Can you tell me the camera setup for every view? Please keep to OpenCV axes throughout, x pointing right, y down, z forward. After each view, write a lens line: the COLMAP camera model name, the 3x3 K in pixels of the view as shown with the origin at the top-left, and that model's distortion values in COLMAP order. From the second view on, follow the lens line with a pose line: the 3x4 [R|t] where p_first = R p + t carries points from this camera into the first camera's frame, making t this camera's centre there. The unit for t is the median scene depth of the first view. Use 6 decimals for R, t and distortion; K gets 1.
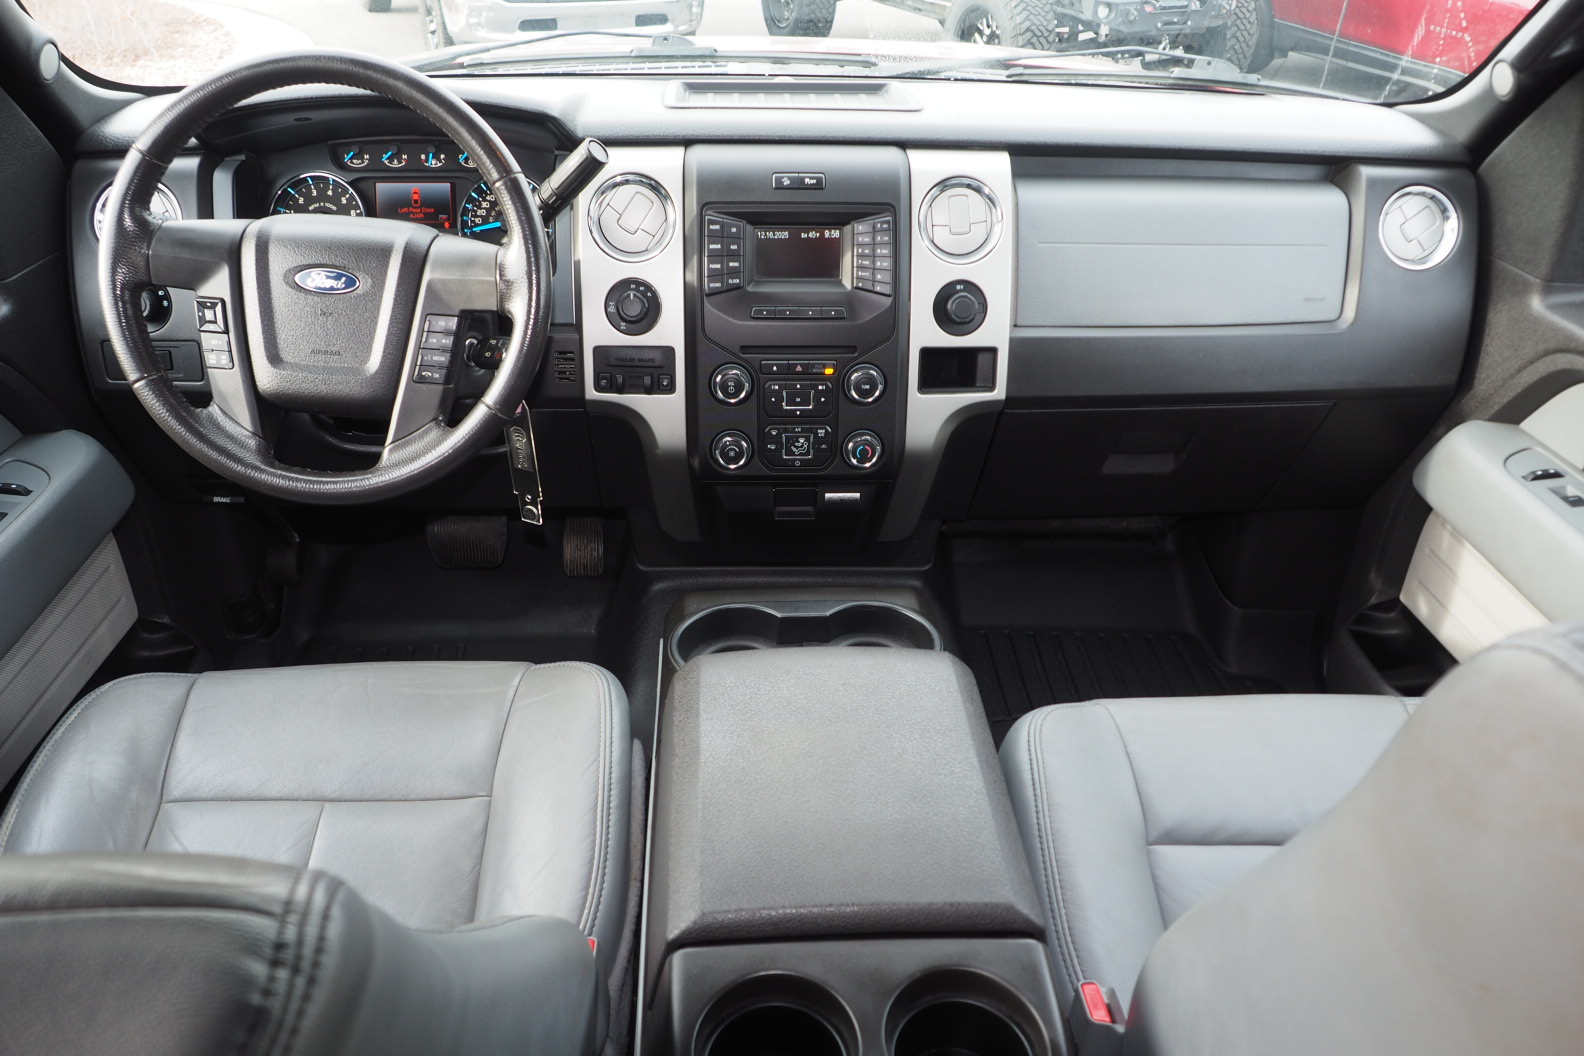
lens RADIAL K [[1197.5, 0, 792.0], [0, 1197.5, 528.0], [0, 0, 1]] dist [-0.019634, 0.000087]
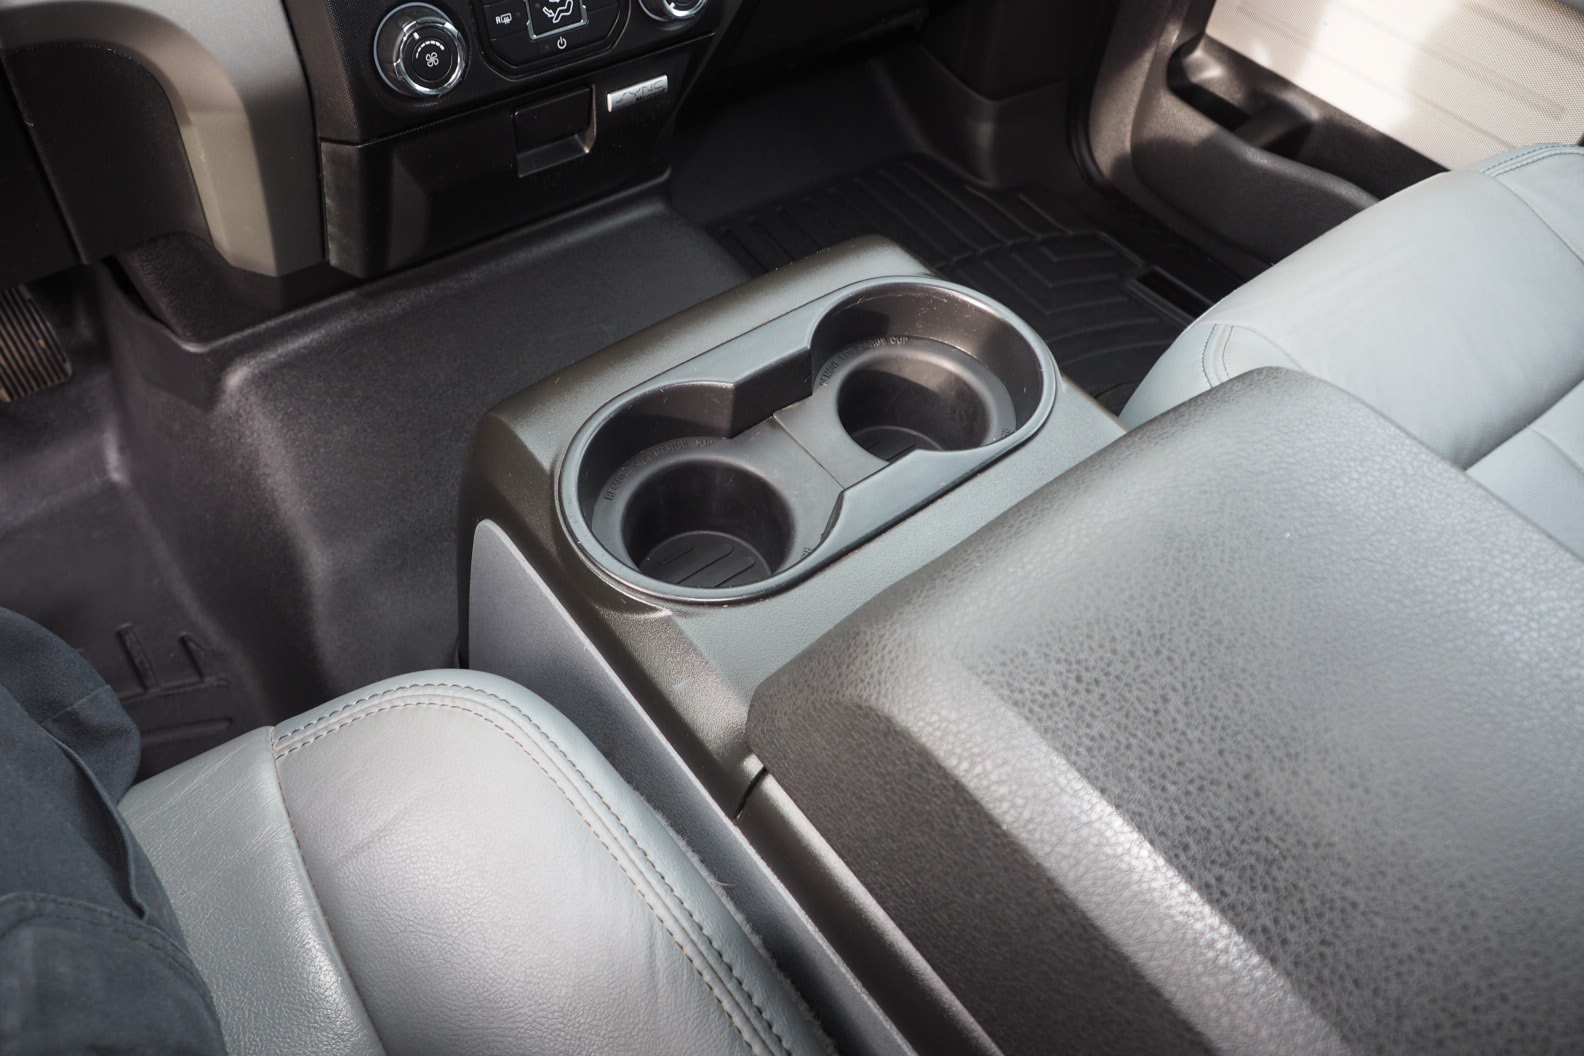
lens RADIAL K [[1144.9, 0, 792.0], [0, 1144.9, 528.0], [0, 0, 1]] dist [-0.027584, 0.005685]
pose [[0.809431, -0.428450, 0.401563, -0.180415], [0.235576, 0.863329, 0.446282, -0.068430], [-0.537890, -0.266636, 0.799737, 0.560259]]
